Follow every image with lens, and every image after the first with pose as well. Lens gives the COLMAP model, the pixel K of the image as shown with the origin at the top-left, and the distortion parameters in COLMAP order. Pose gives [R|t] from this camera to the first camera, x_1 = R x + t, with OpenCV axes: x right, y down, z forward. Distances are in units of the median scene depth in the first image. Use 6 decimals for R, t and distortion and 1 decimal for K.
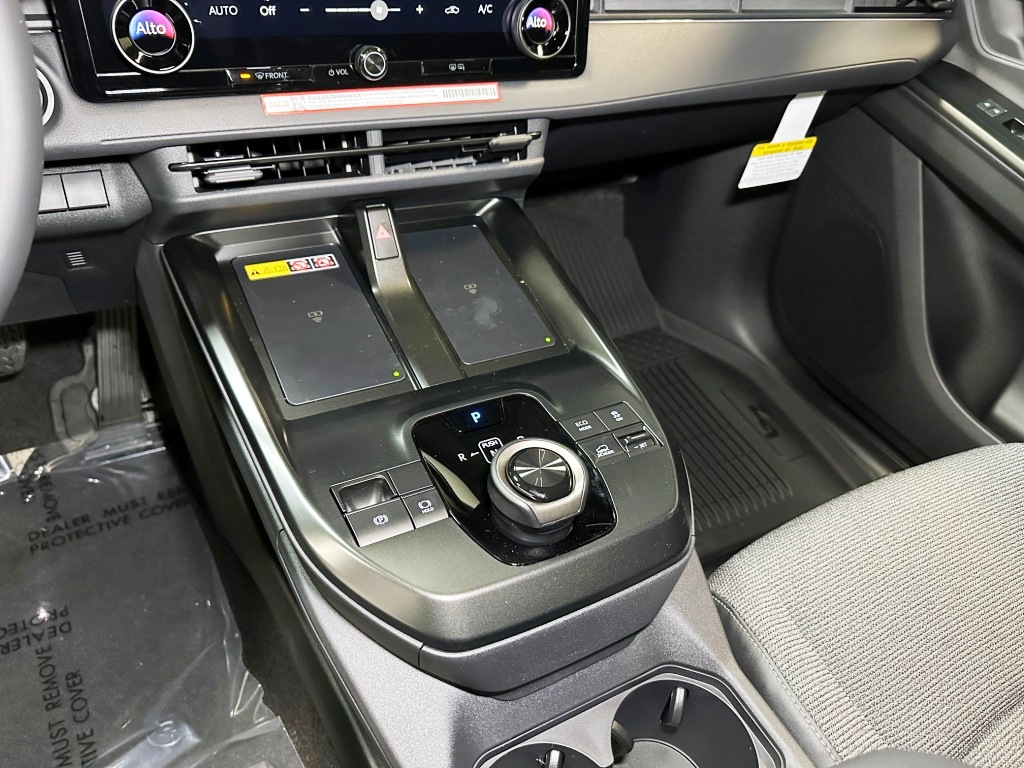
lens RADIAL K [[715.8, 0, 512.8], [0, 715.8, 384.7], [0, 0, 1]] dist [-0.028564, -0.012748]
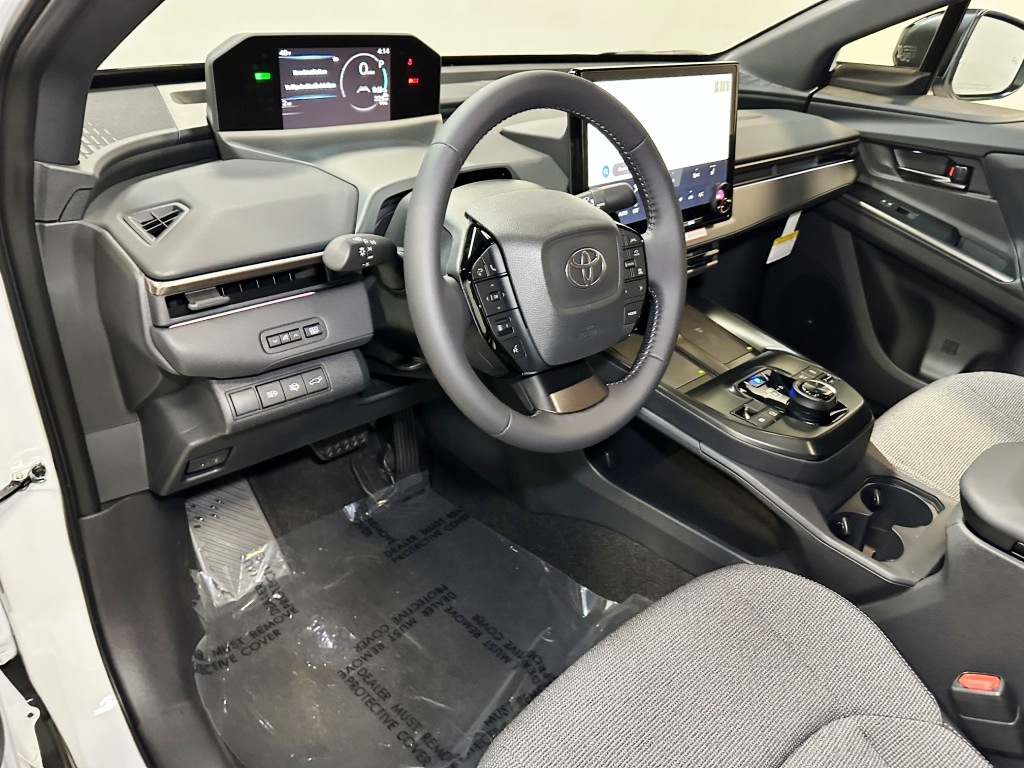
lens RADIAL K [[715.8, 0, 512.2], [0, 715.8, 383.7], [0, 0, 1]] dist [-0.028564, -0.012748]
pose [[0.967187, -0.163210, 0.194710, -0.691158], [0.189202, 0.974172, -0.123254, 0.108062], [-0.169564, 0.156049, 0.973086, -0.555494]]
